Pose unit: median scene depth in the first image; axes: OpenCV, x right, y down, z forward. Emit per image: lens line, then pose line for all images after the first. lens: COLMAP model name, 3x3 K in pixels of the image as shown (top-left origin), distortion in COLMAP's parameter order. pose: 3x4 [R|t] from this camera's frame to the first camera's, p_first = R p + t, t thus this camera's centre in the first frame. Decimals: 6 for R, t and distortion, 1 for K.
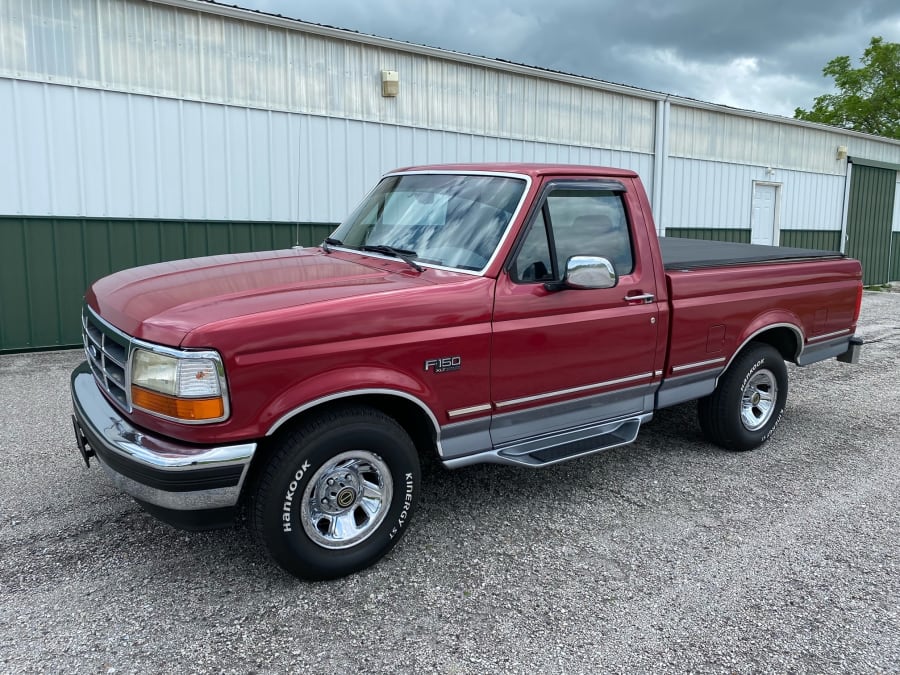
lens RADIAL K [[698.5, 0, 453.7], [0, 698.5, 331.6], [0, 0, 1]] dist [0.033135, -0.043389]
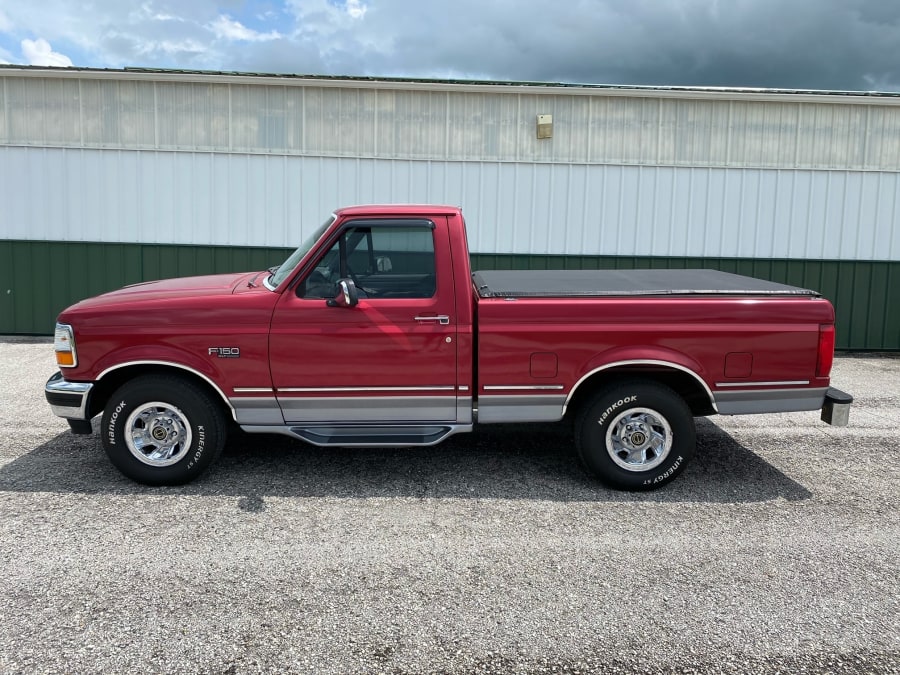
lens RADIAL K [[698.5, 0, 449.1], [0, 698.5, 337.3], [0, 0, 1]] dist [0.033135, -0.043389]
pose [[0.823139, 0.075789, -0.562760, 0.792960], [-0.094727, 0.995493, -0.004487, -0.013478], [0.559884, 0.057002, 0.826608, 0.058438]]
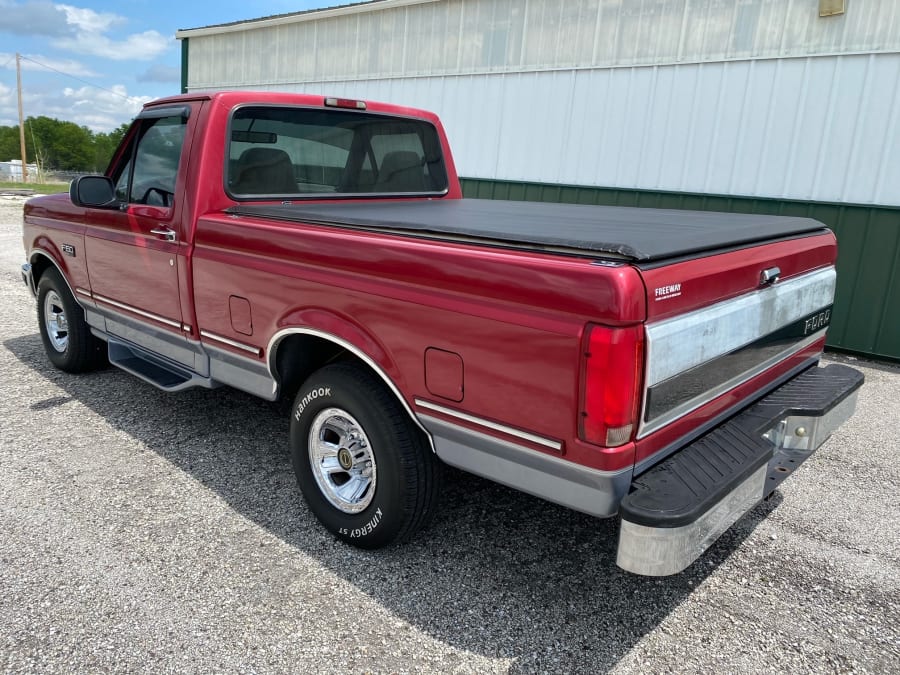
lens RADIAL K [[698.5, 0, 442.2], [0, 698.5, 335.8], [0, 0, 1]] dist [0.033135, -0.043389]
pose [[0.195829, 0.214341, -0.956927, 1.051690], [-0.211177, 0.962143, 0.172293, -0.130913], [0.957630, 0.168341, 0.233679, 0.979120]]
